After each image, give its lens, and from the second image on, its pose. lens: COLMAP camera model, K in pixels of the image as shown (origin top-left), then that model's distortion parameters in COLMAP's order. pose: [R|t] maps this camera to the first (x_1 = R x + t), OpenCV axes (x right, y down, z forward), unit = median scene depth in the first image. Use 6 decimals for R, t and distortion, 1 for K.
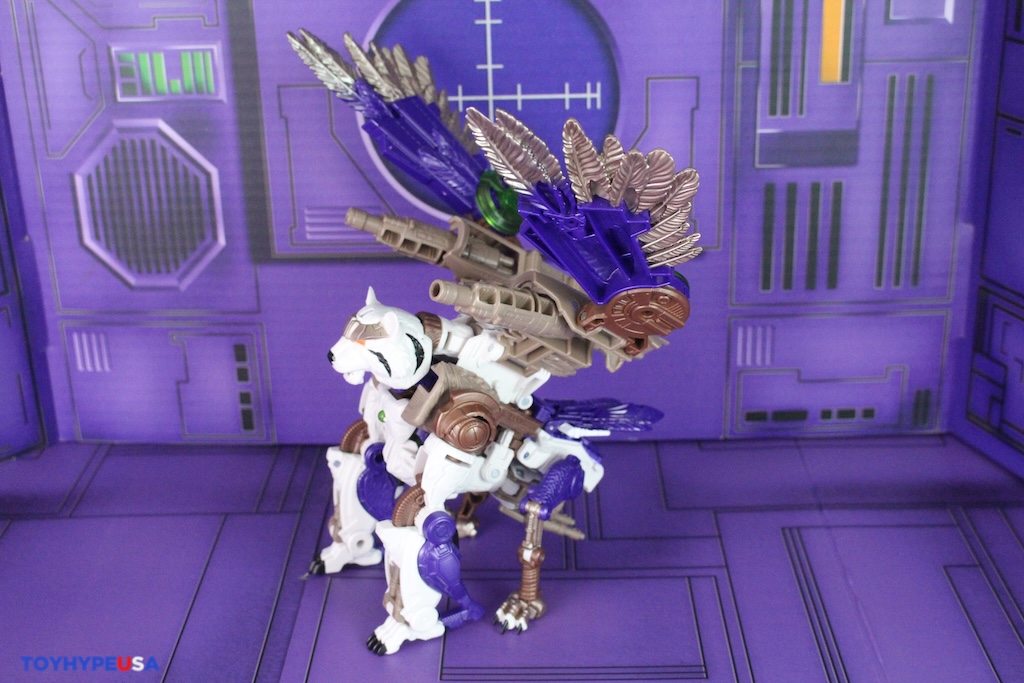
lens RADIAL K [[1439.0, 0, 512.0], [0, 1439.0, 341.5], [0, 0, 1]] dist [-0.053310, 0.013780]
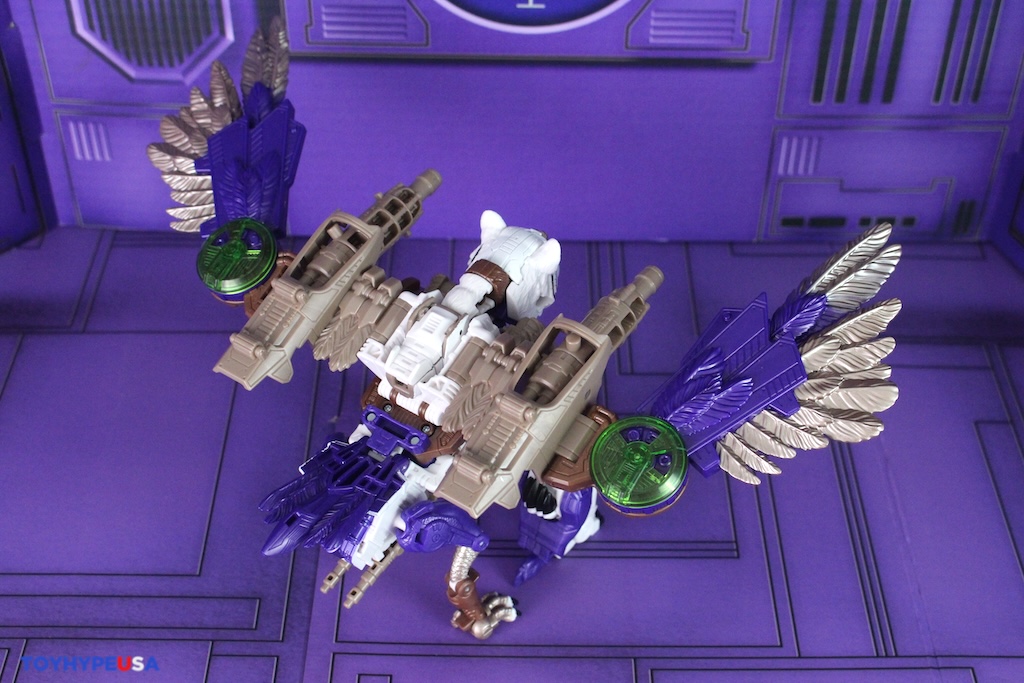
lens RADIAL K [[1509.9, 0, 512.0], [0, 1509.9, 341.5], [0, 0, 1]] dist [-0.037545, -0.007710]
pose [[0.999322, 0.016363, 0.032970, -0.051710], [-0.026268, 0.944509, 0.327432, -0.206756], [-0.025783, -0.328076, 0.944299, 0.027718]]
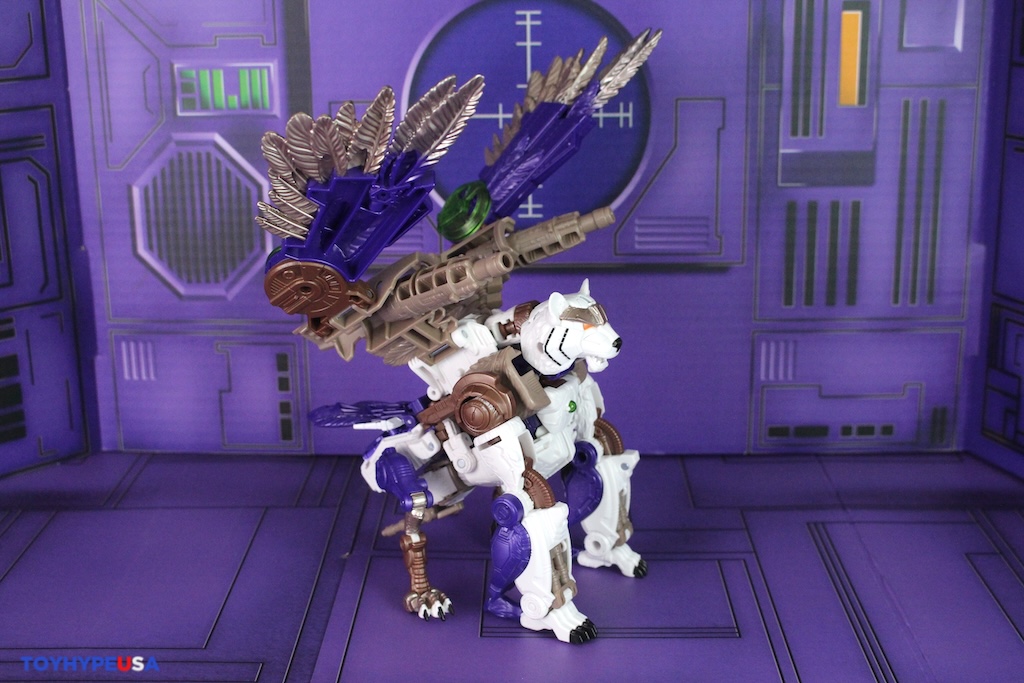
lens RADIAL K [[1439.0, 0, 512.0], [0, 1439.0, 341.5], [0, 0, 1]] dist [-0.053310, 0.013780]
pose [[0.999894, 0.014535, 0.000628, -0.024857], [-0.014365, 0.993194, -0.115585, 0.114979], [-0.002303, 0.115564, 0.993297, -0.036138]]
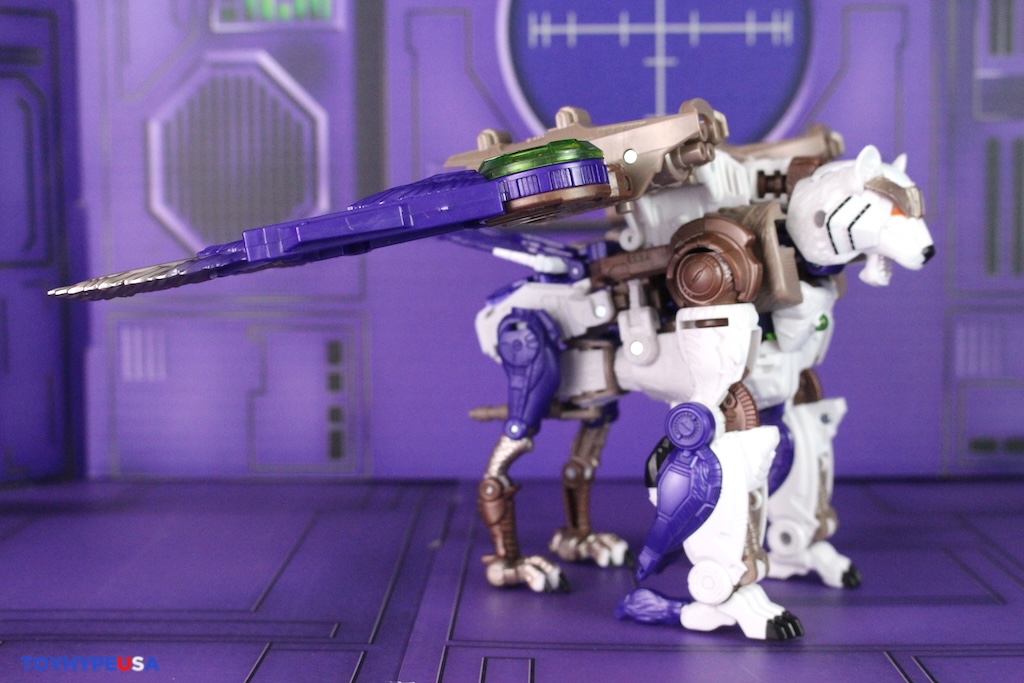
lens RADIAL K [[1640.3, 0, 514.1], [0, 1640.3, 348.7], [0, 0, 1]] dist [-0.028964, -0.010335]
pose [[0.999790, 0.018918, 0.007822, -0.100442], [-0.015658, 0.952821, -0.303128, 0.290763], [-0.013187, 0.302942, 0.952918, 0.136535]]
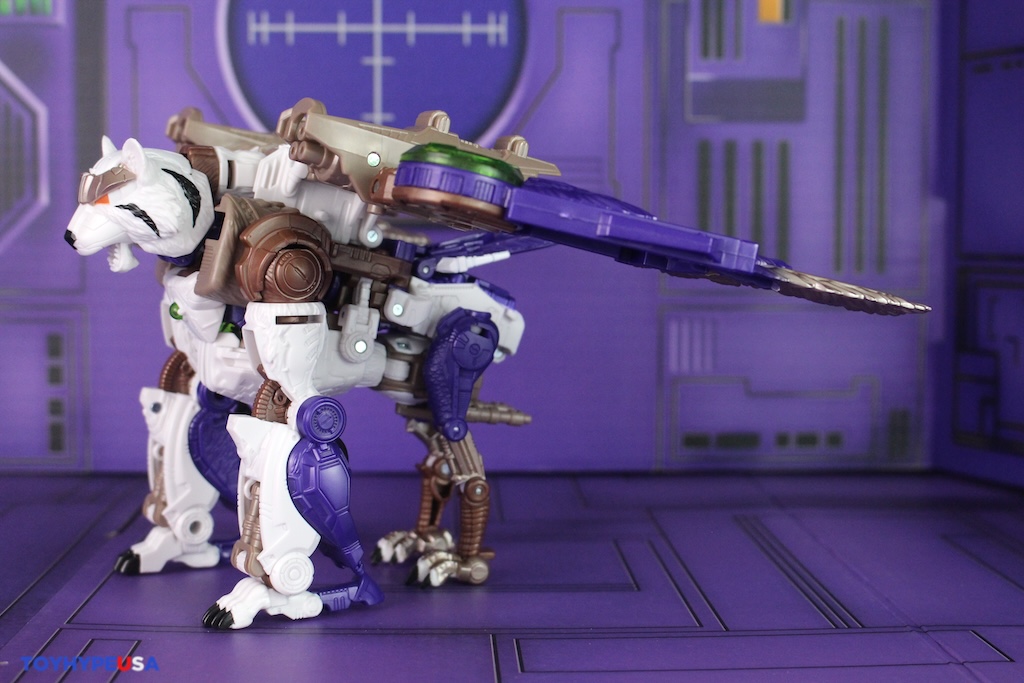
lens RADIAL K [[1680.0, 0, 512.0], [0, 1680.0, 341.5], [0, 0, 1]] dist [-0.040962, 0.025865]
pose [[0.997905, 0.025255, 0.059556, 0.009916], [-0.005666, 0.951231, -0.308428, 0.303395], [-0.064441, 0.307445, 0.949381, 0.100243]]
